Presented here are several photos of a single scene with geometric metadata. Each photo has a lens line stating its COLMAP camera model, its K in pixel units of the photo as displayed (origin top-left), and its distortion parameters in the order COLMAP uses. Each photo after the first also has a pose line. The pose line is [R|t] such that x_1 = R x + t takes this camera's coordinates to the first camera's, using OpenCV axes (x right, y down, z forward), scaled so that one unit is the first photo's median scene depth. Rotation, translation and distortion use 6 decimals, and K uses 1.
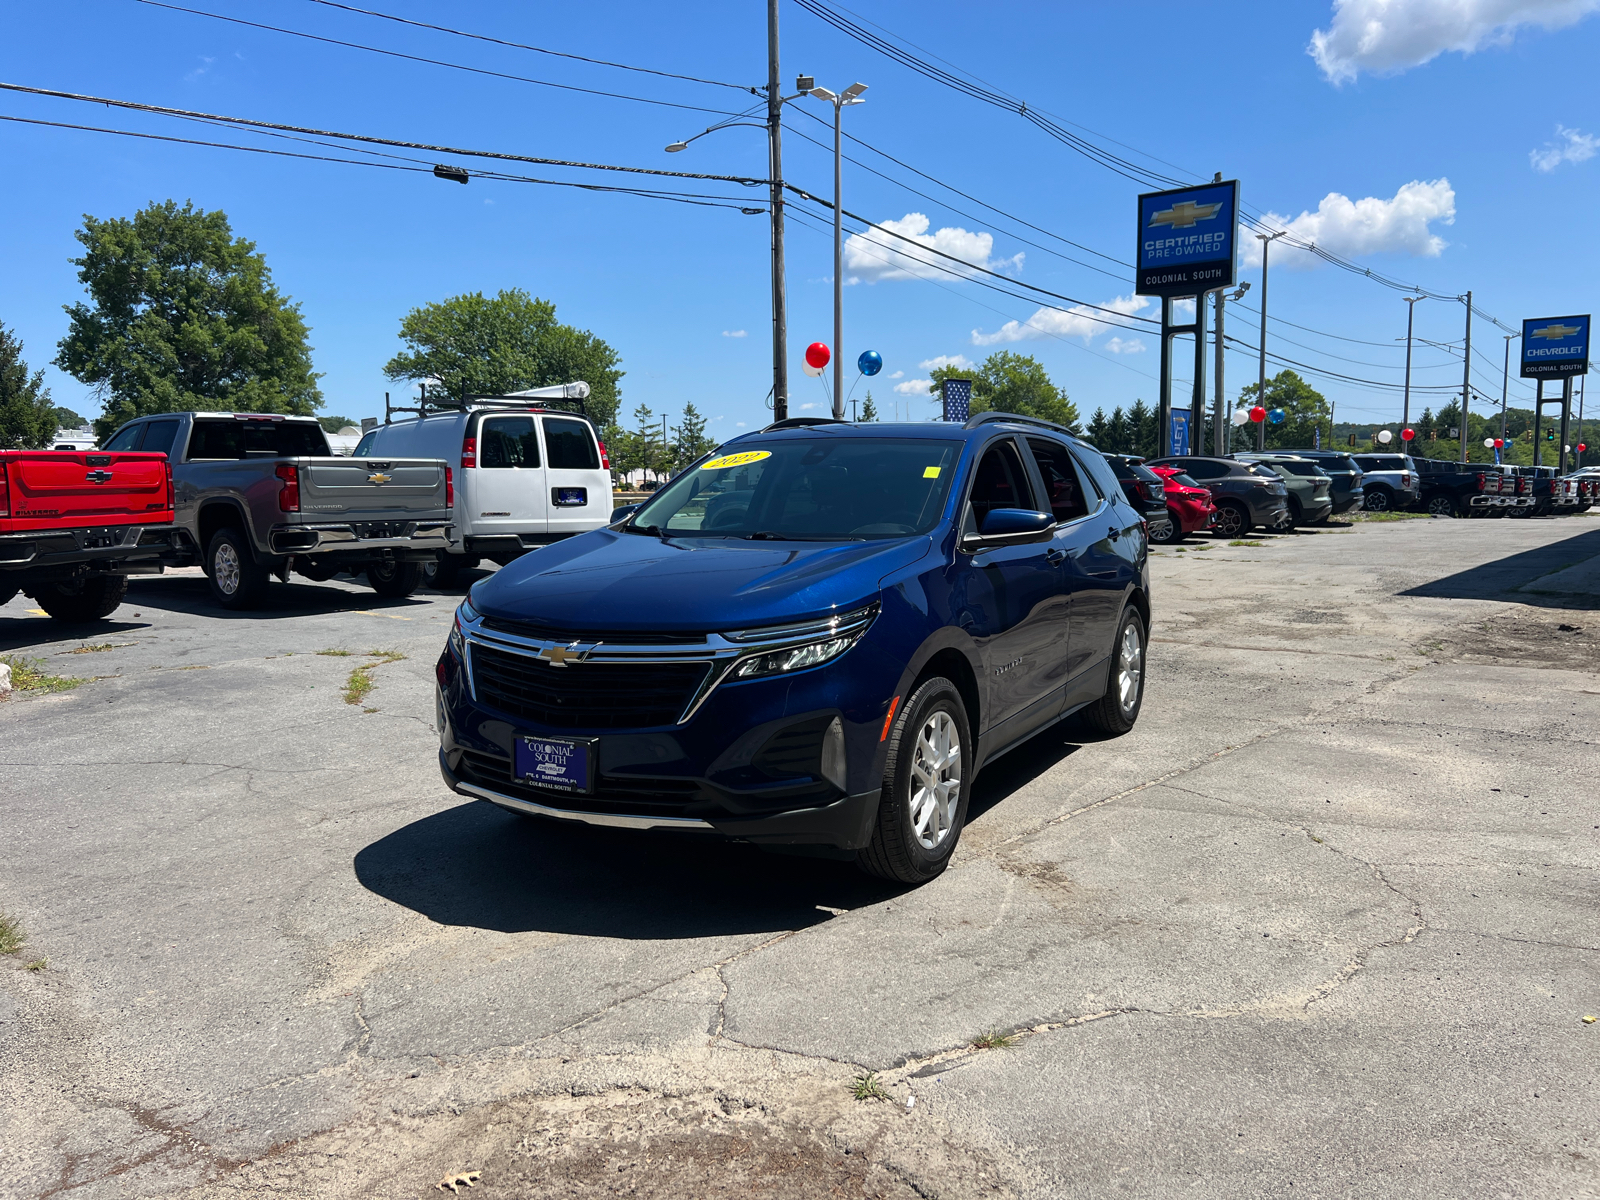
lens RADIAL K [[1211.9, 0, 790.4], [0, 1211.9, 599.7], [0, 0, 1]] dist [0.051841, -0.060461]
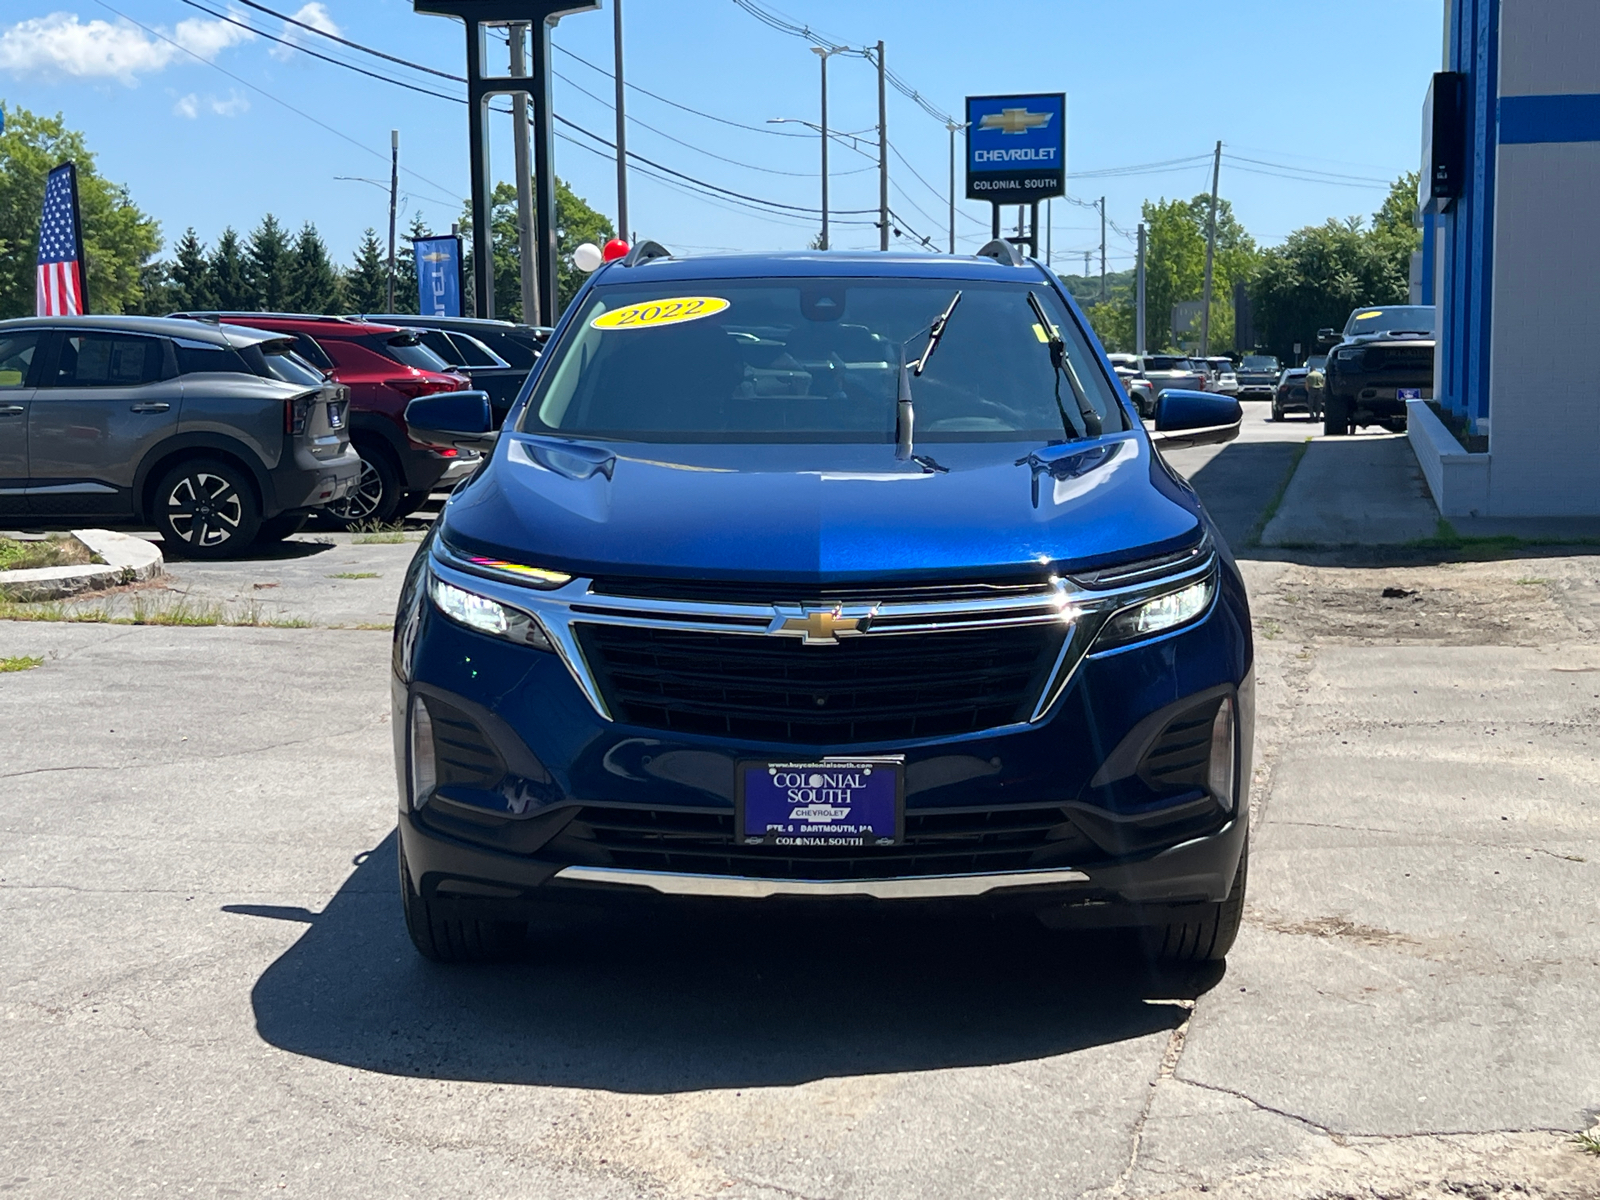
lens RADIAL K [[2545.0, 0, 772.0], [0, 2545.0, 613.7], [0, 0, 1]] dist [0.054515, 0.000000]
pose [[0.884944, -0.045044, 0.463514, -0.324143], [0.048371, 0.998818, 0.004714, 0.013164], [-0.463179, 0.018249, 0.886077, -0.045911]]
